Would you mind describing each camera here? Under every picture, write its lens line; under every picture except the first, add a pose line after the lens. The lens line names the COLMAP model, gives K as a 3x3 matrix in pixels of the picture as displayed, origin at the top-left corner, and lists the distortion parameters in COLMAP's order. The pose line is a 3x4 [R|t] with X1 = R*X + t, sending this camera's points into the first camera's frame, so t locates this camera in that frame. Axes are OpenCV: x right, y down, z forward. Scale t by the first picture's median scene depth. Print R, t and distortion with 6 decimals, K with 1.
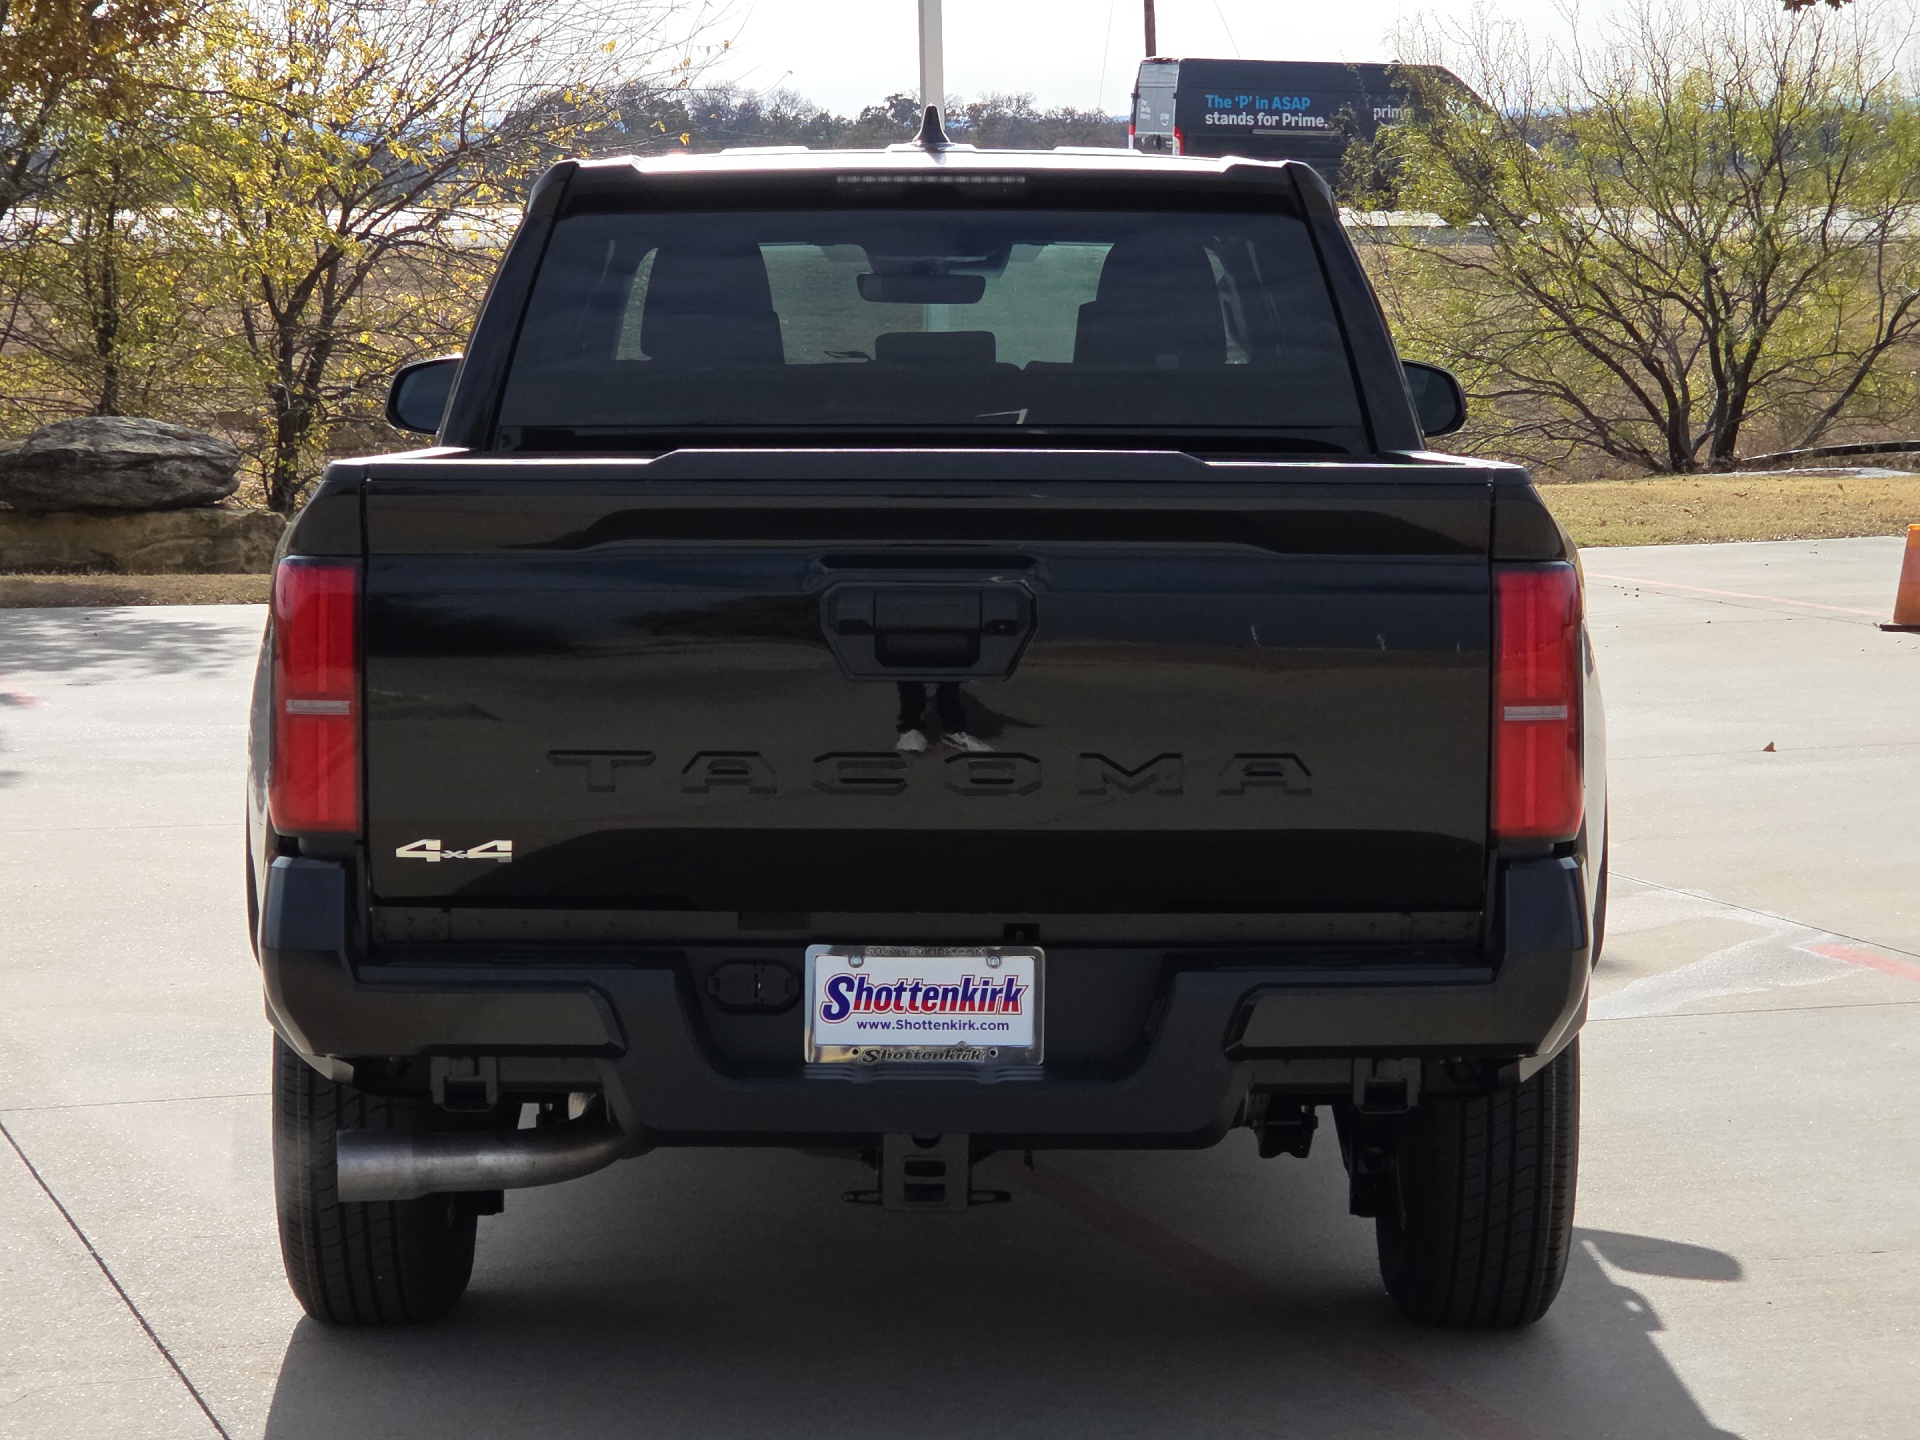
lens RADIAL K [[4350.7, 0, 959.8], [0, 4350.7, 721.0], [0, 0, 1]] dist [-0.461520, 0.000000]
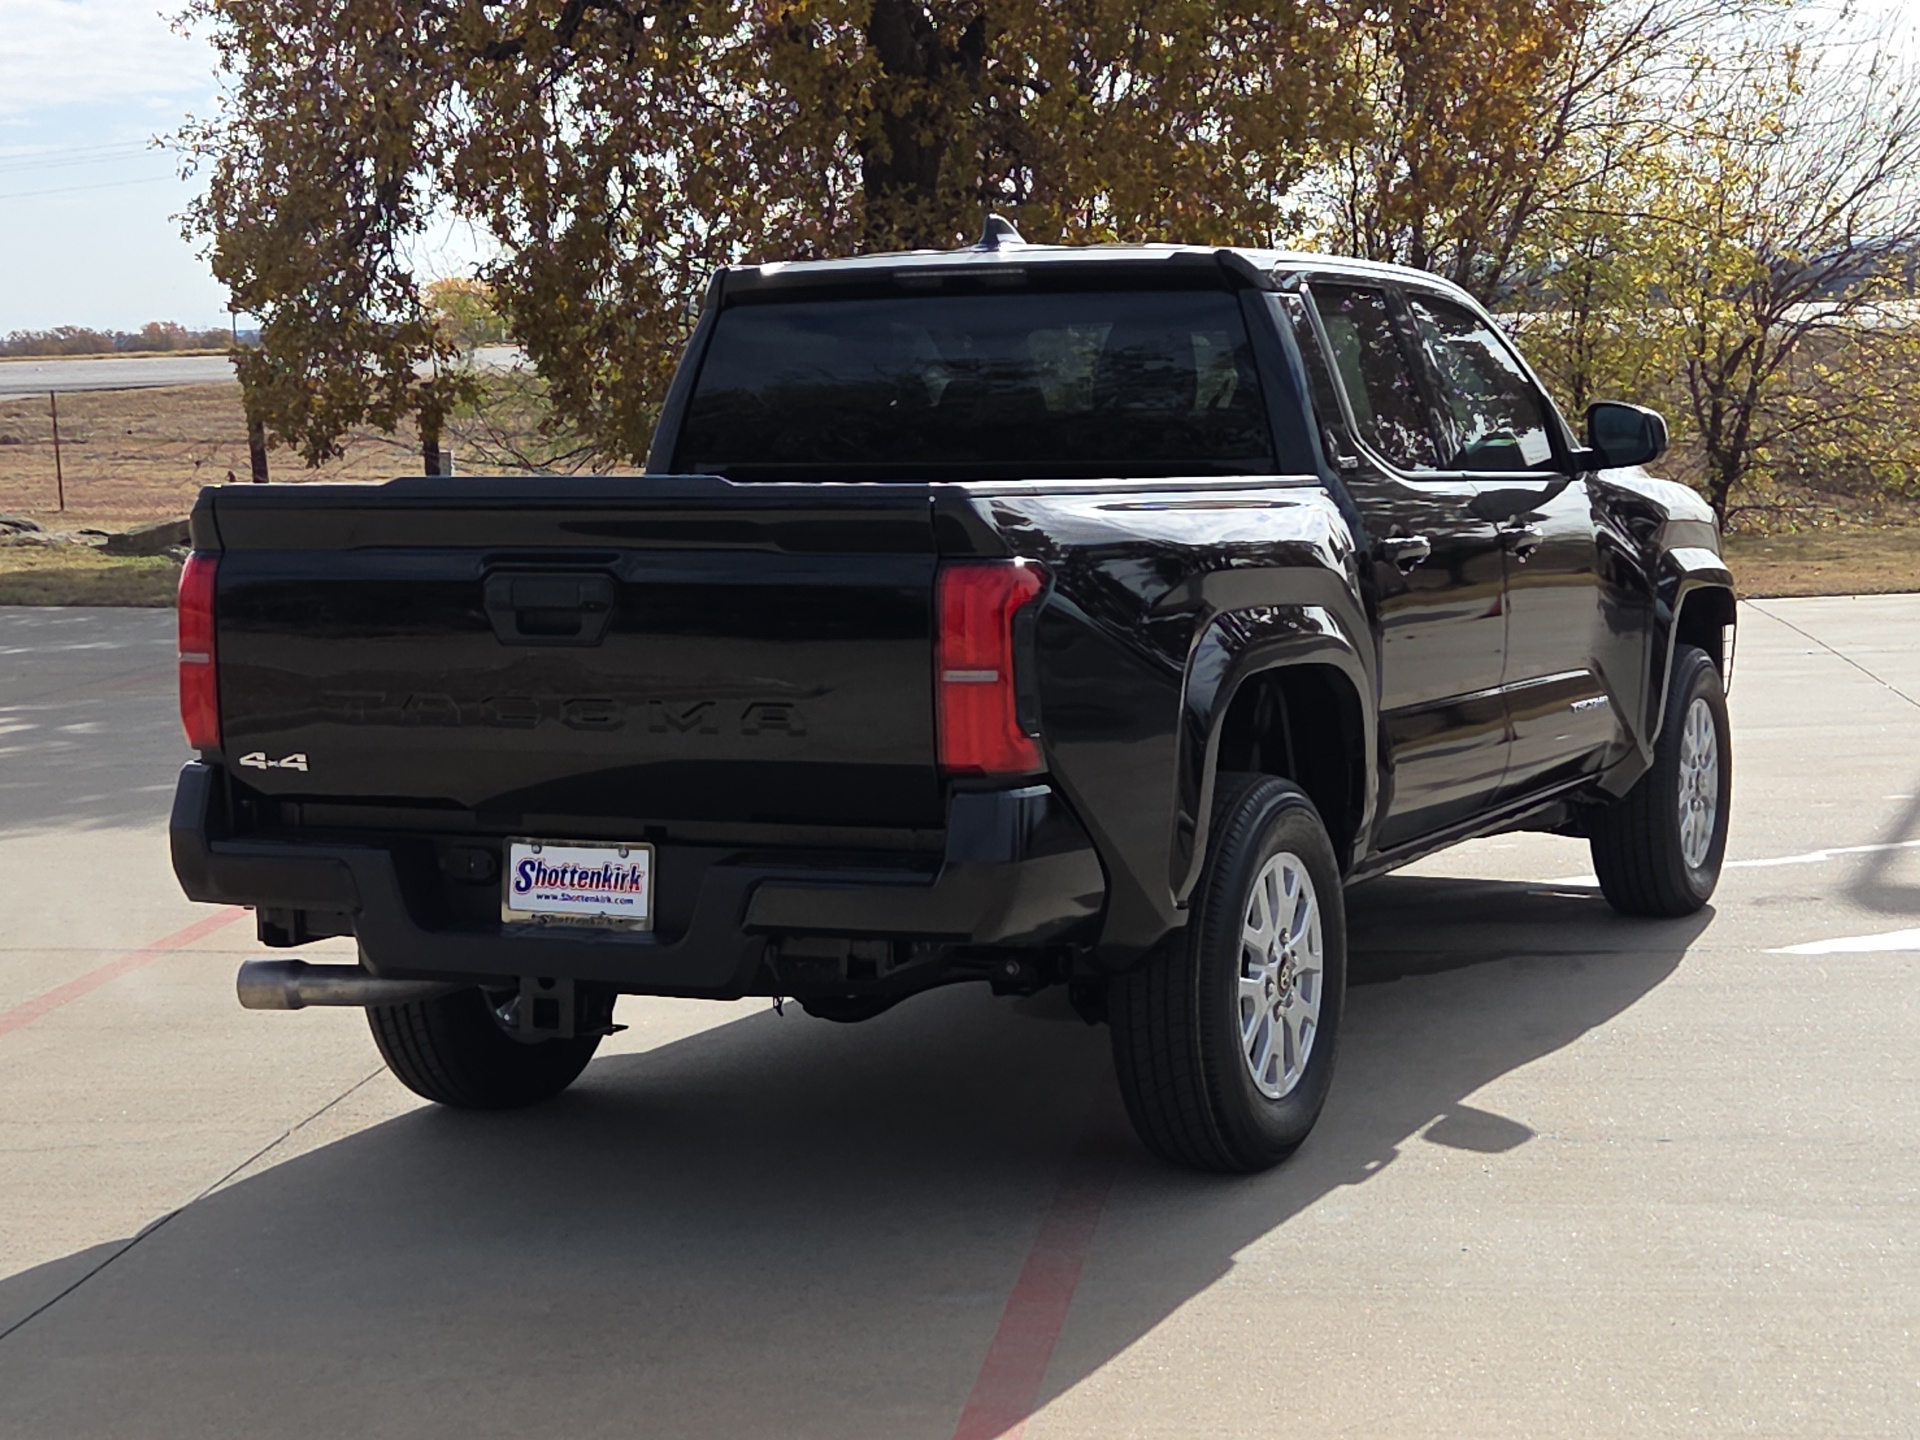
lens RADIAL K [[3314.6, 0, 965.4], [0, 3314.6, 727.7], [0, 0, 1]] dist [0.056454, 0.000000]
pose [[0.908987, 0.022436, -0.416219, 0.535336], [-0.019497, 0.999746, 0.011310, 0.002256], [0.416367, -0.002165, 0.909194, 0.102524]]
